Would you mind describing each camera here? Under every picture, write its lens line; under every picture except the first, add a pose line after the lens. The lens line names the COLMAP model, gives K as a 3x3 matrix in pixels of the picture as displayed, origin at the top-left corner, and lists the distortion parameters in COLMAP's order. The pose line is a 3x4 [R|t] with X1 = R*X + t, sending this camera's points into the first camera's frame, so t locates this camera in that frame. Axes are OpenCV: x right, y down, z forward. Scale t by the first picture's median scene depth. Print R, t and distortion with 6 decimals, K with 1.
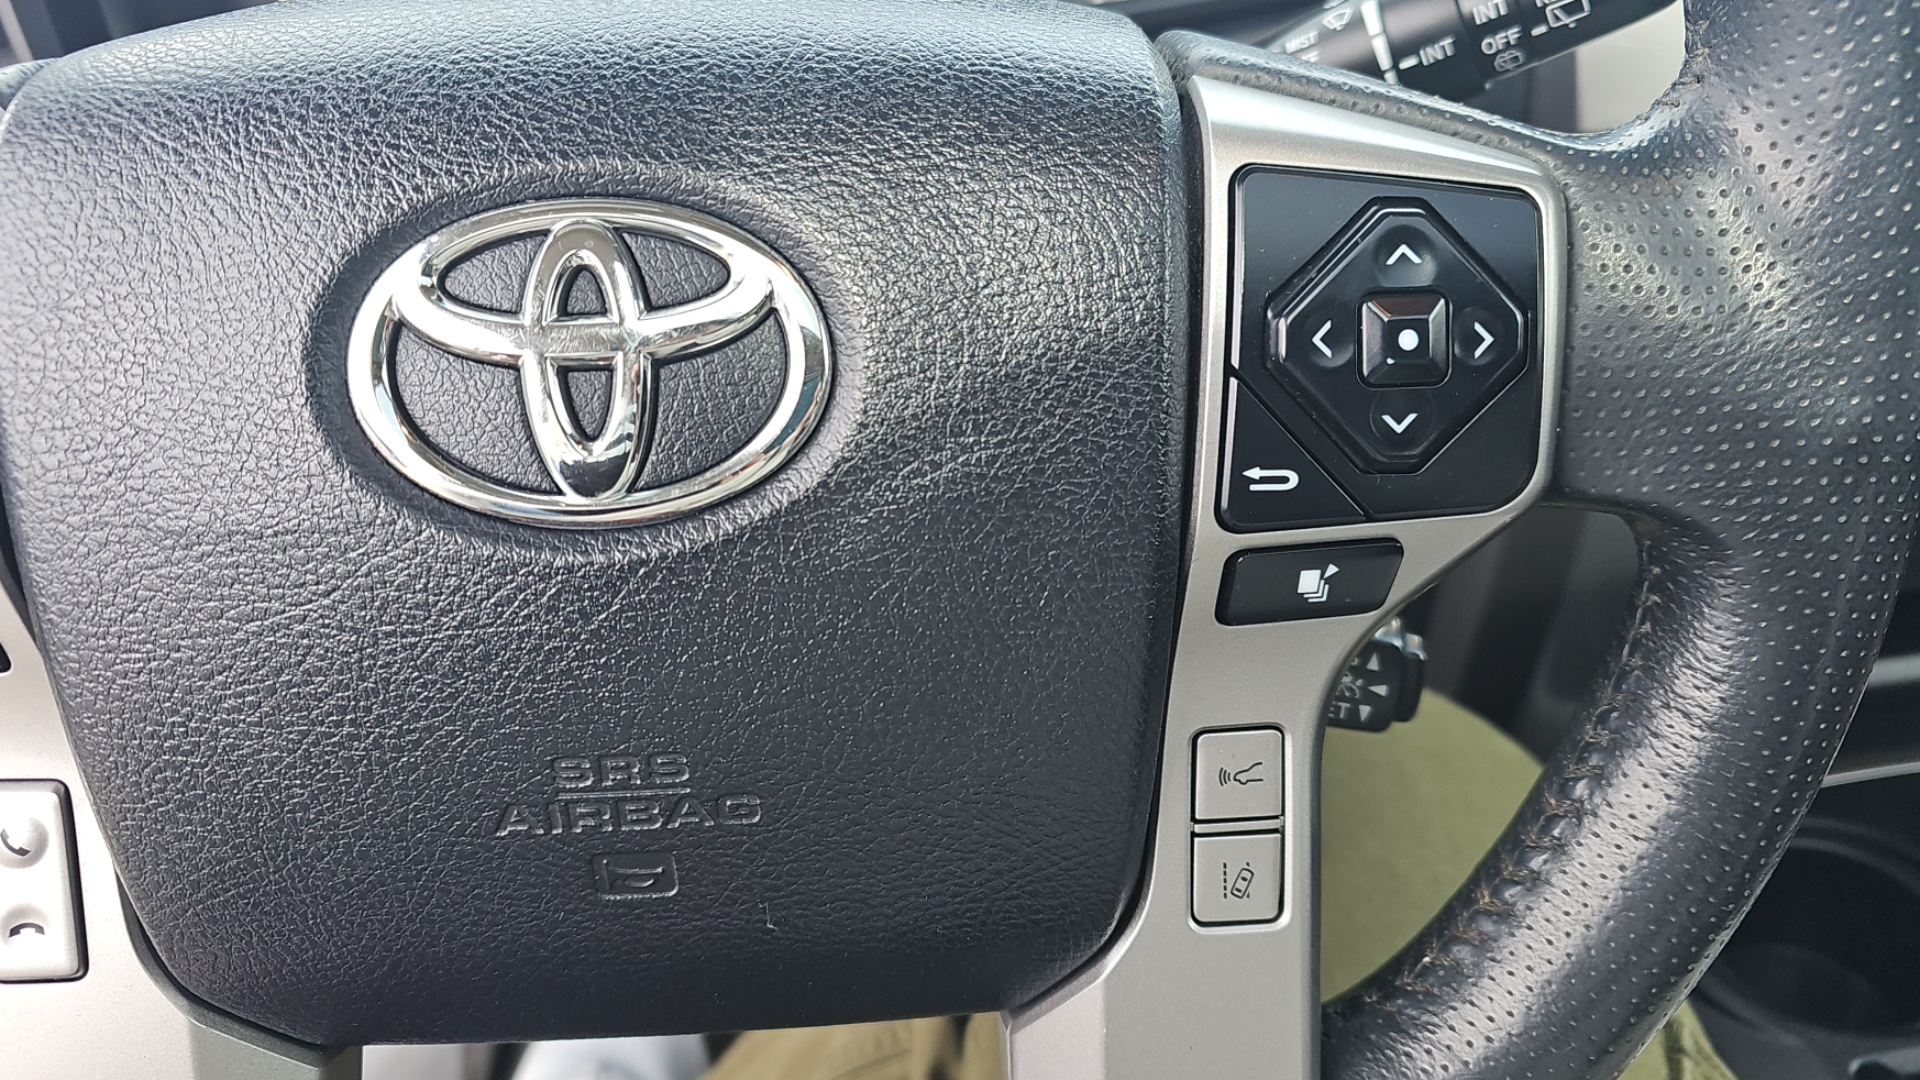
lens RADIAL K [[1397.8, 0, 952.8], [0, 1397.8, 524.1], [0, 0, 1]] dist [0.033423, -0.022604]
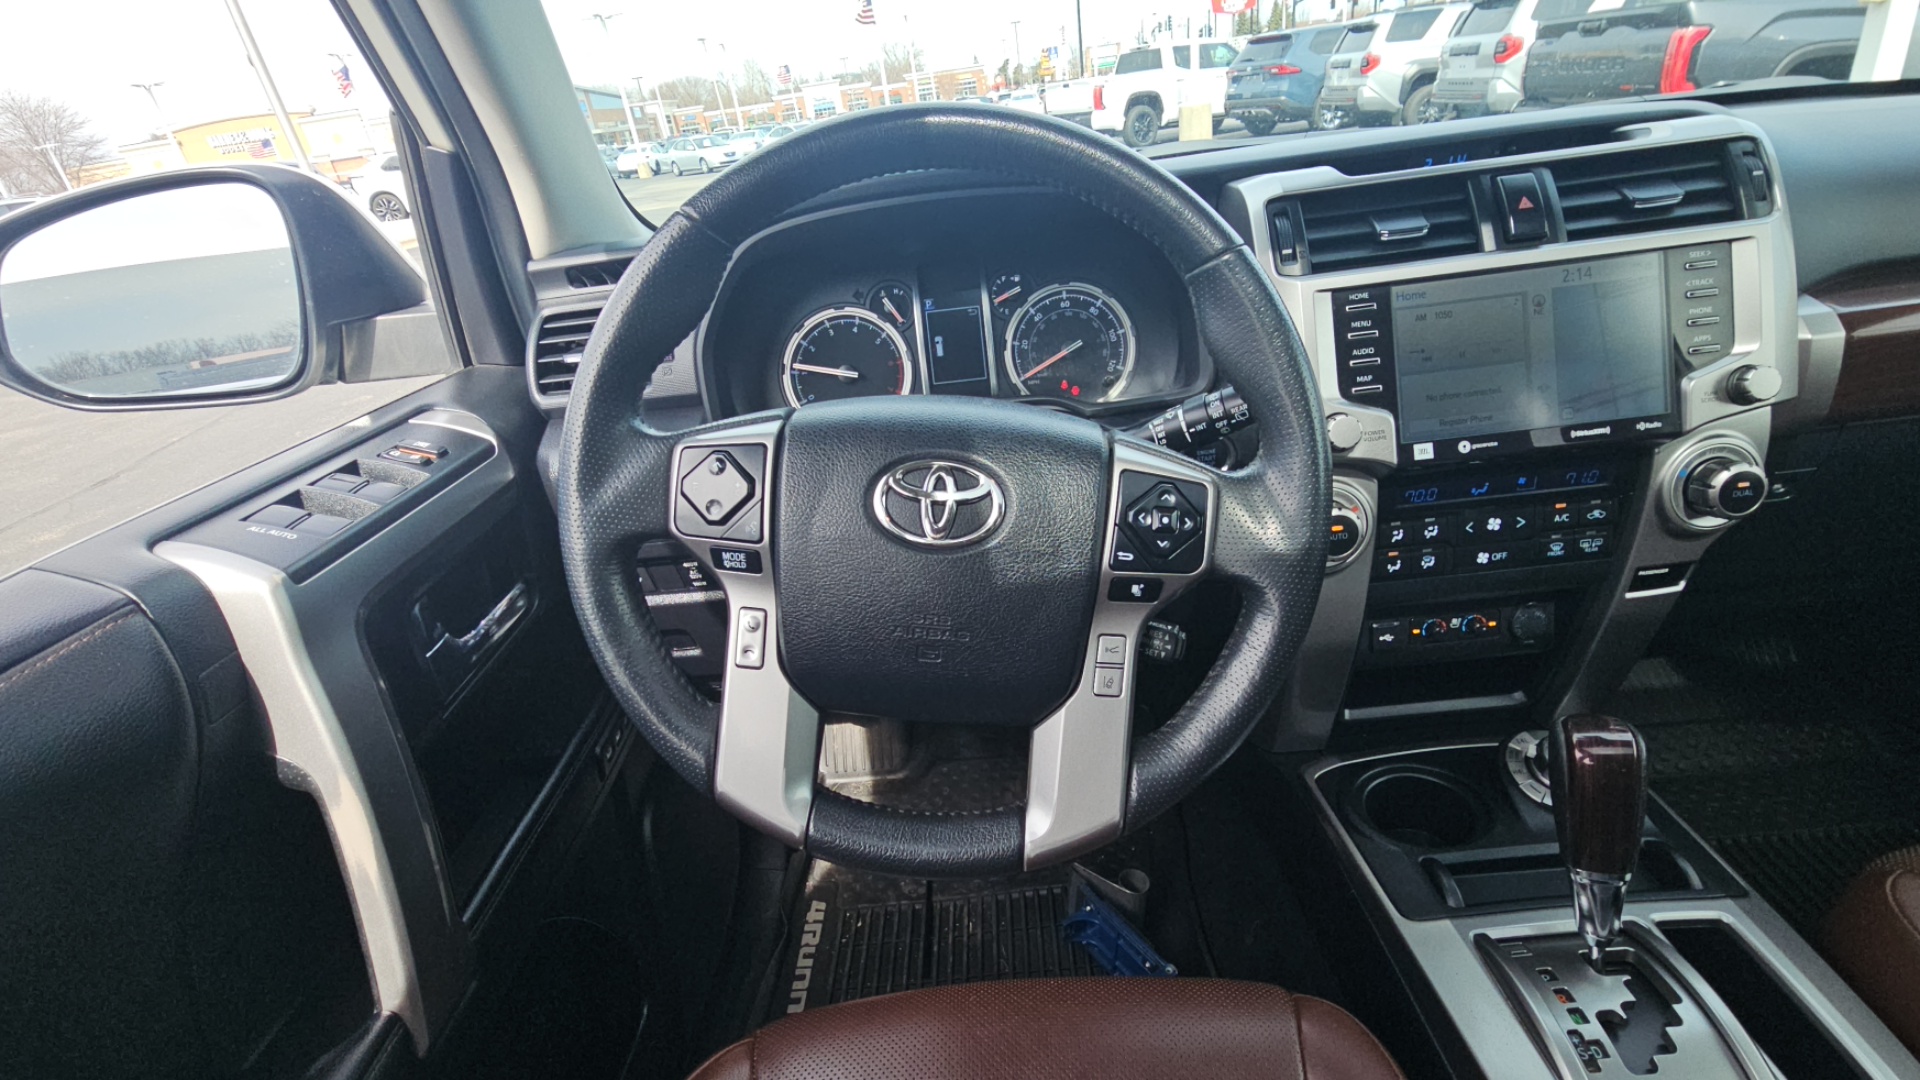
lens RADIAL K [[858.1, 0, 980.4], [0, 858.1, 553.8], [0, 0, 1]] dist [0.006127, -0.004128]
pose [[0.992607, 0.105593, -0.059842, -0.003875], [-0.113387, 0.982634, -0.146883, 0.324721], [0.043293, 0.152582, 0.987342, -1.159424]]
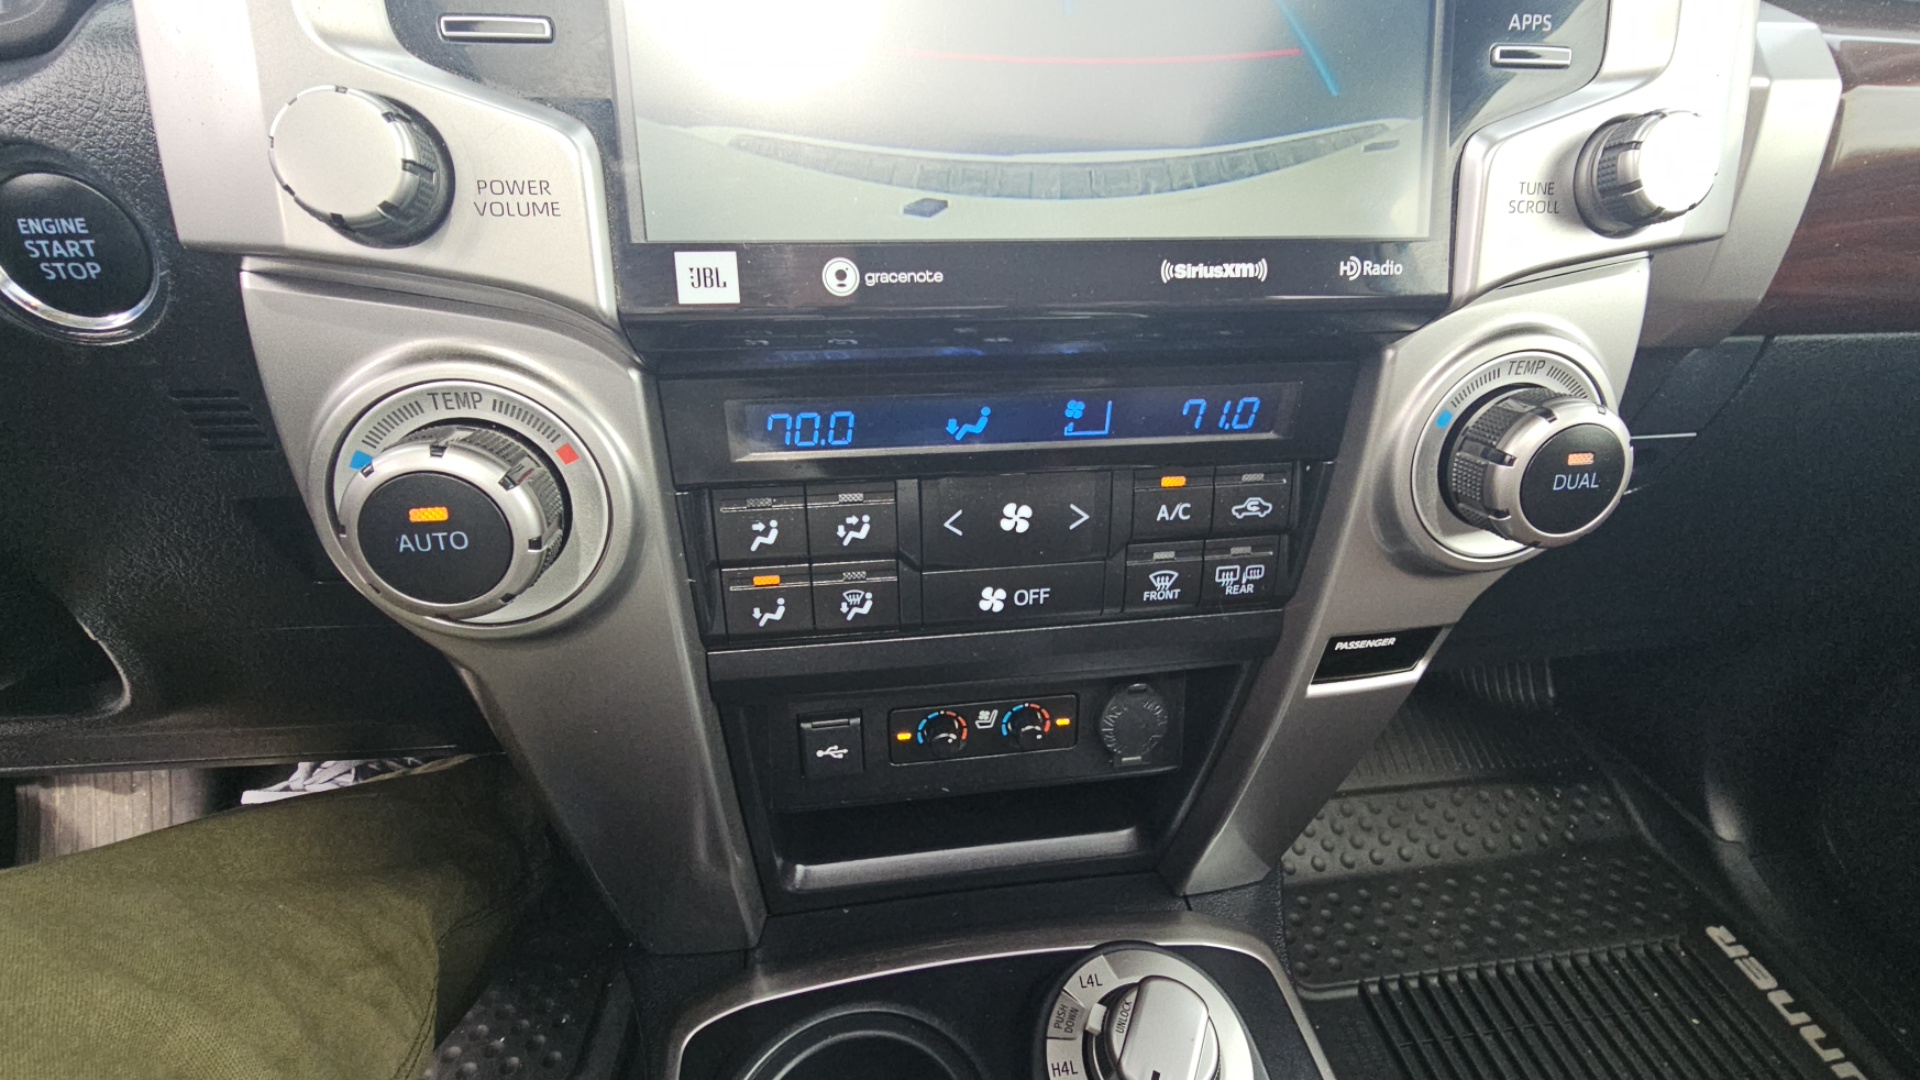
lens RADIAL K [[918.6, 0, 987.4], [0, 918.6, 569.5], [0, 0, 1]] dist [0.011259, 0.000757]
pose [[0.973488, 0.150386, 0.172350, 1.501337], [-0.137831, 0.986997, -0.082698, -0.309635], [-0.182545, 0.056751, 0.981558, 0.856770]]
